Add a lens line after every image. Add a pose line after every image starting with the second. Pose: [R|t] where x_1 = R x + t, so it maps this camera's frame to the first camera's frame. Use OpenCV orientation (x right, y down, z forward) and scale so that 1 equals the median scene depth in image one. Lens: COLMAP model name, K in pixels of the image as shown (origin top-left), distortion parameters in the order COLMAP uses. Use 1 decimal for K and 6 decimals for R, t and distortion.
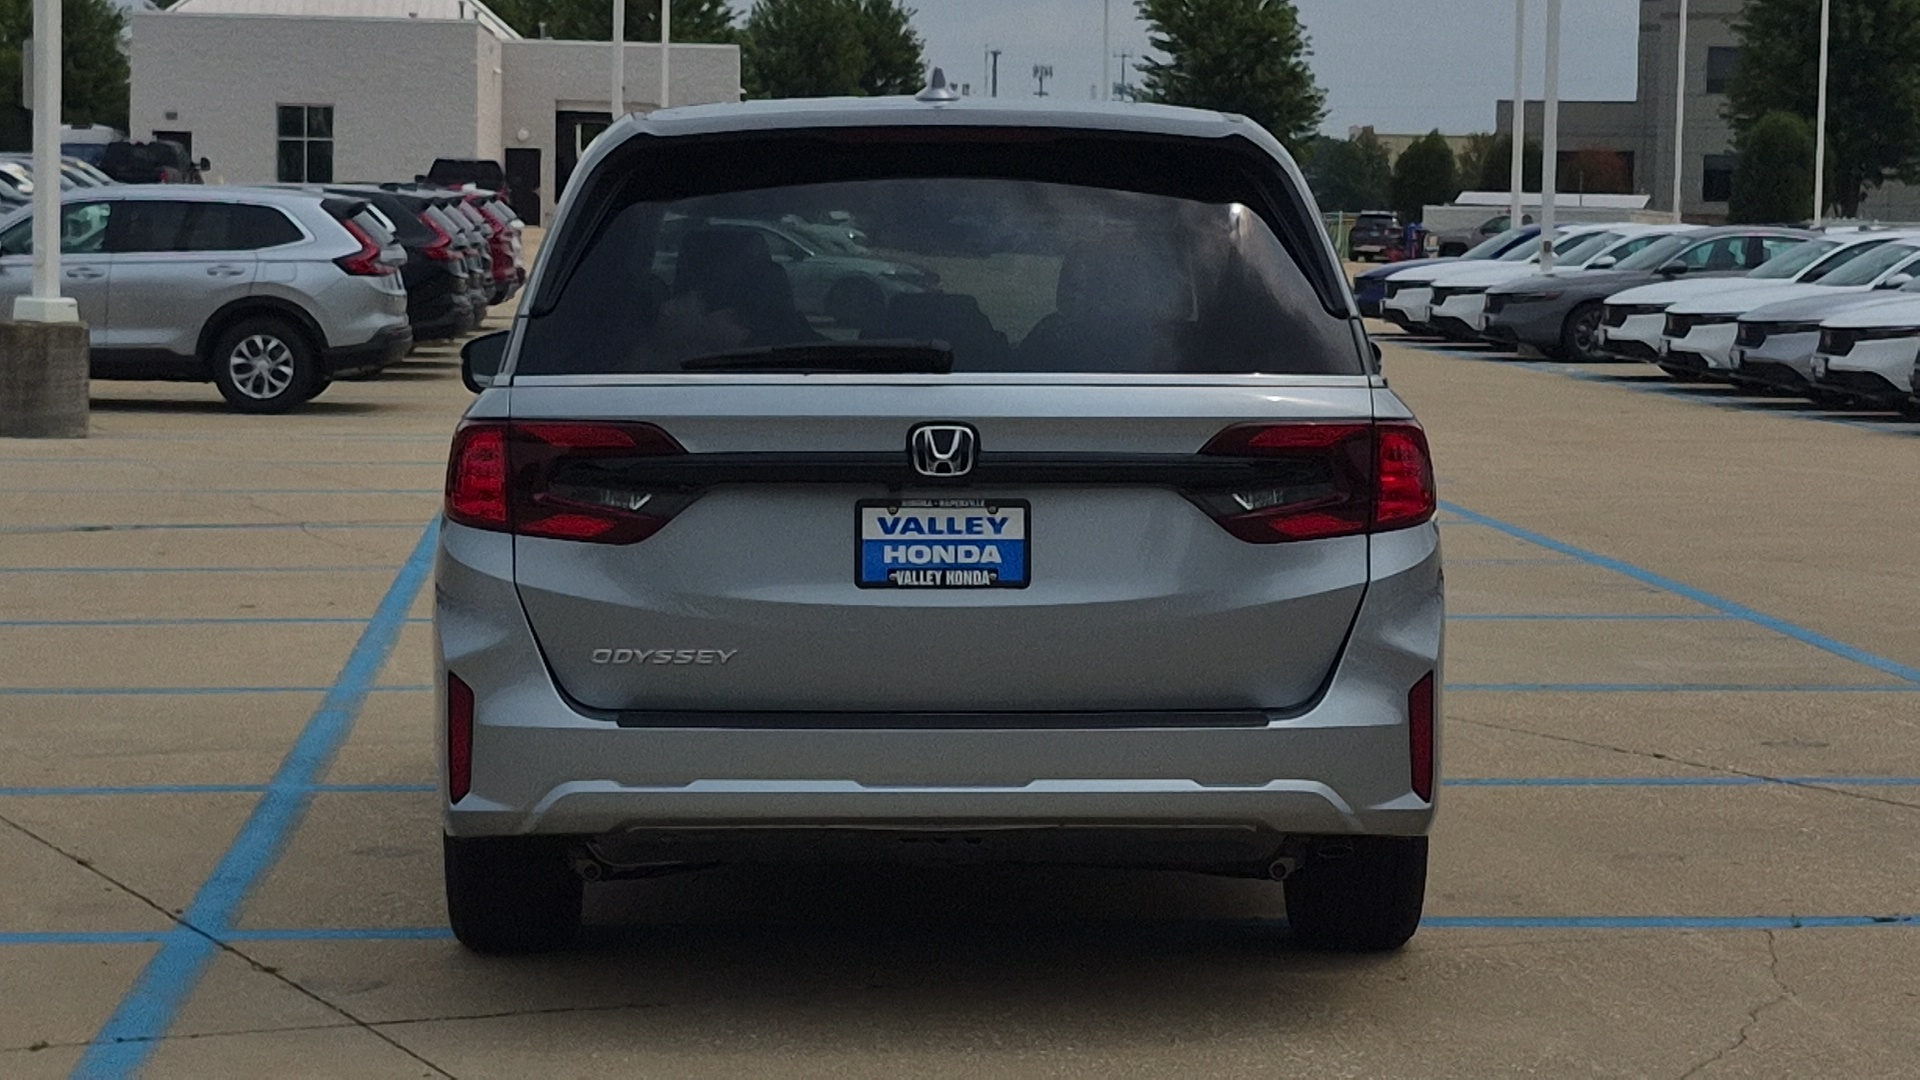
lens RADIAL K [[4507.9, 0, 960.0], [0, 4507.9, 540.0], [0, 0, 1]] dist [0.065485, 0.160455]
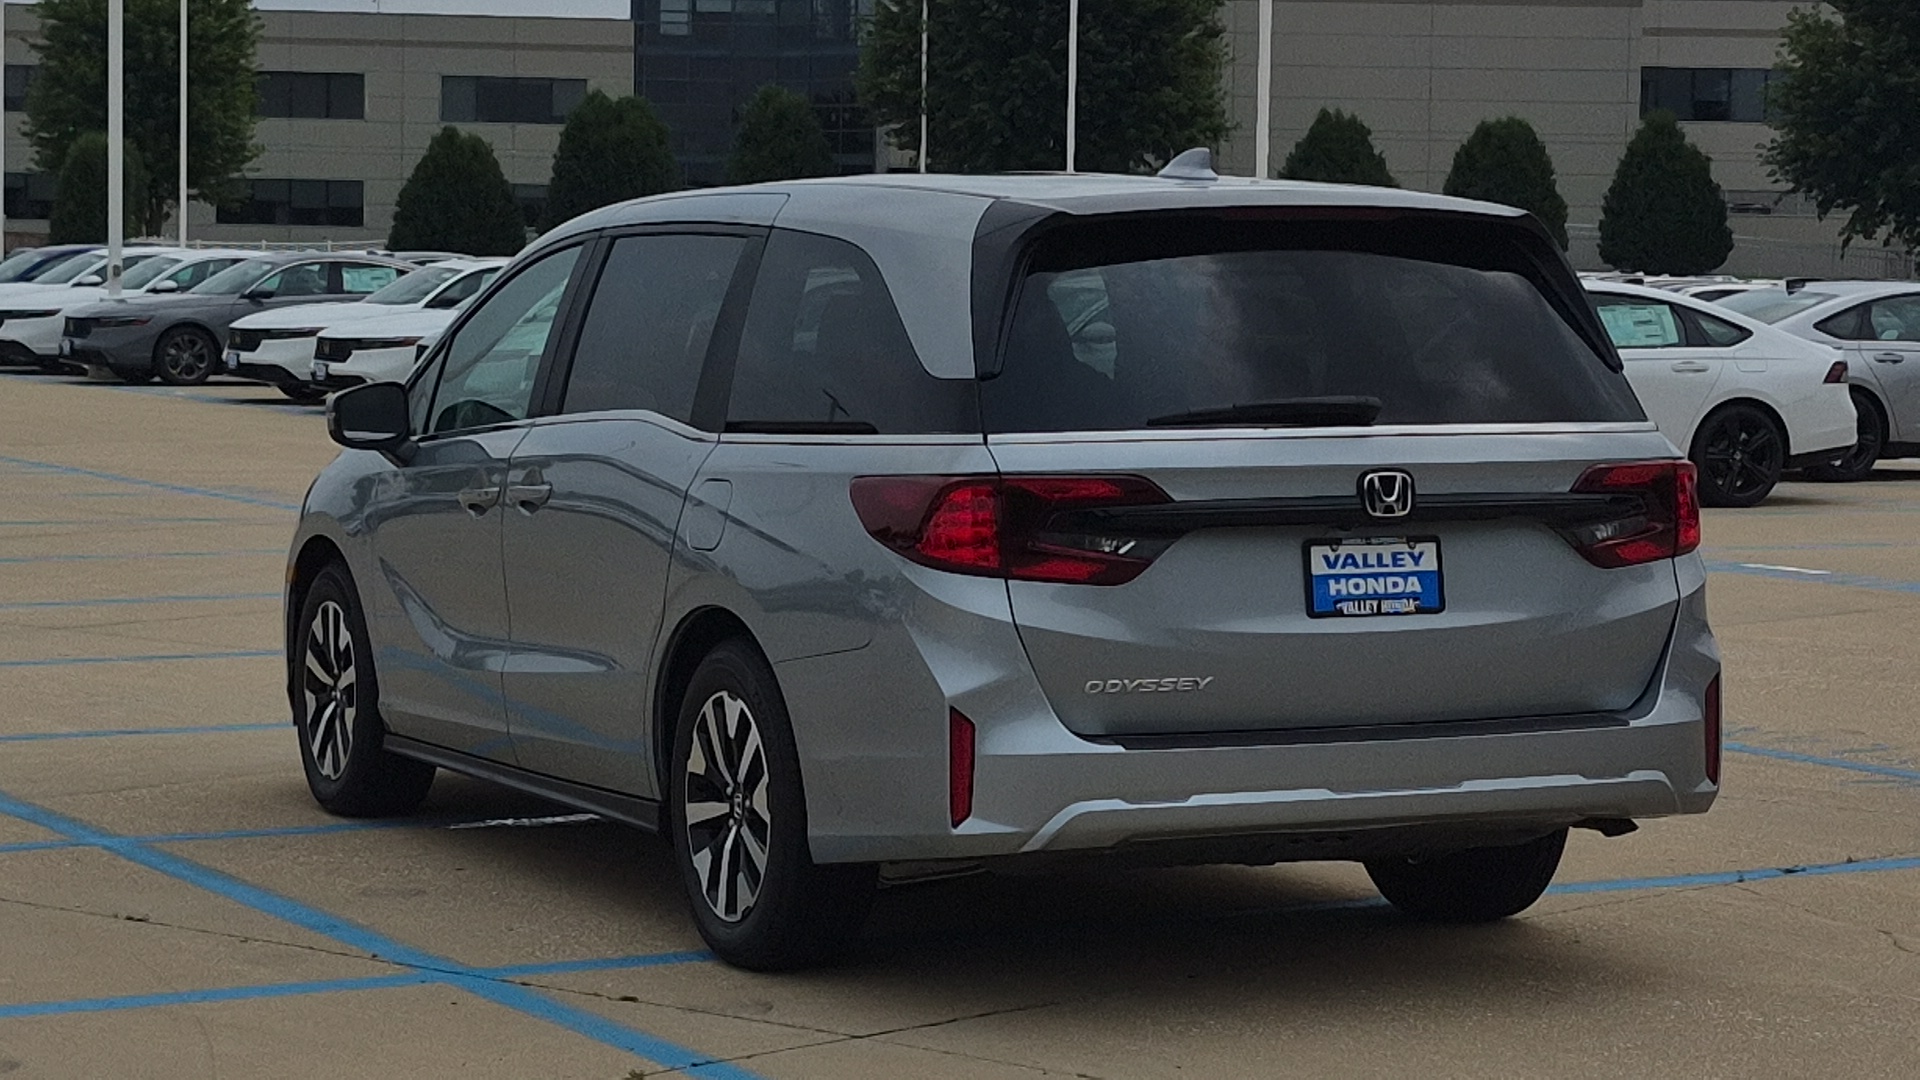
lens RADIAL K [[4507.9, 0, 960.0], [0, 4507.9, 540.0], [0, 0, 1]] dist [0.065485, 0.160455]
pose [[0.924569, -0.025224, 0.380179, -0.529867], [0.028426, 0.999592, -0.002809, -0.008078], [-0.379953, 0.013404, 0.924909, -0.007611]]
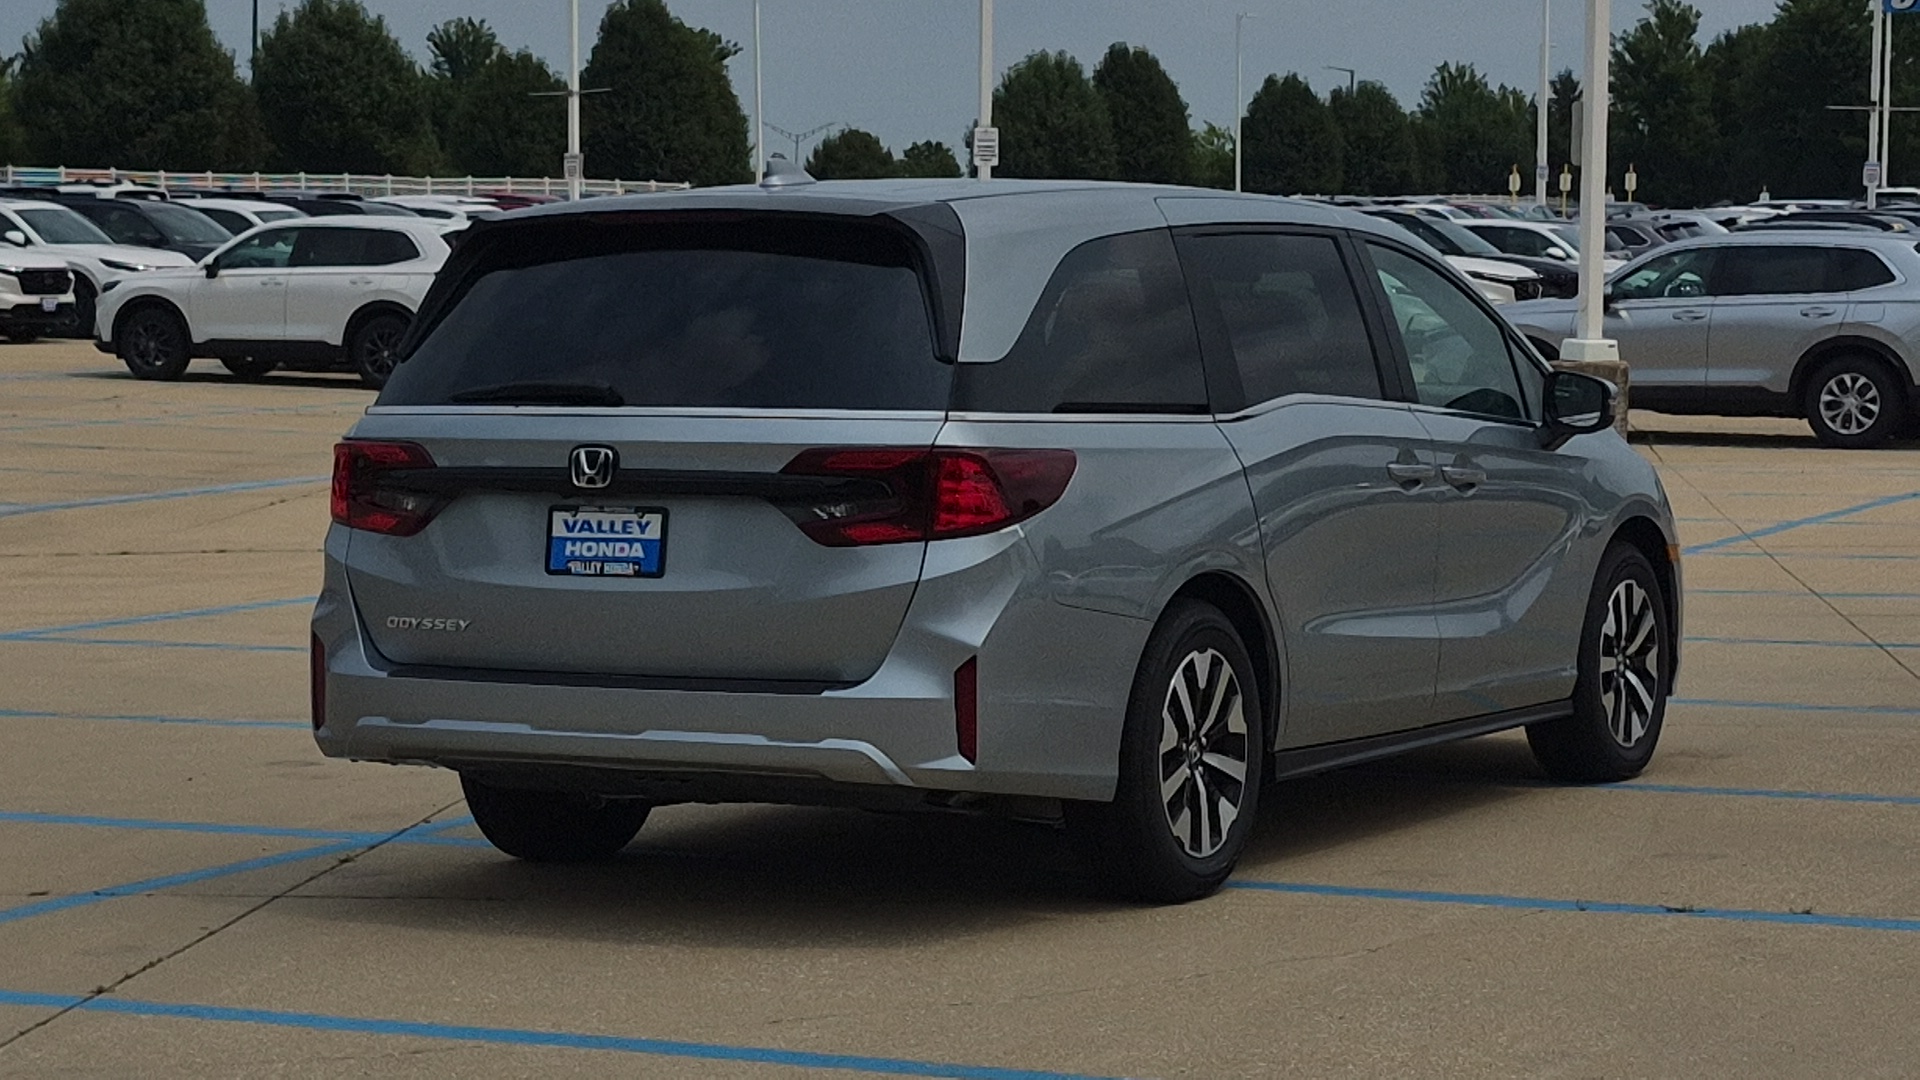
lens RADIAL K [[4507.9, 0, 960.0], [0, 4507.9, 540.0], [0, 0, 1]] dist [0.065485, 0.160455]
pose [[0.870841, 0.021125, -0.491110, 0.704277], [-0.025114, 0.999683, -0.001531, -0.000052], [0.490922, 0.013667, 0.871096, -0.054156]]
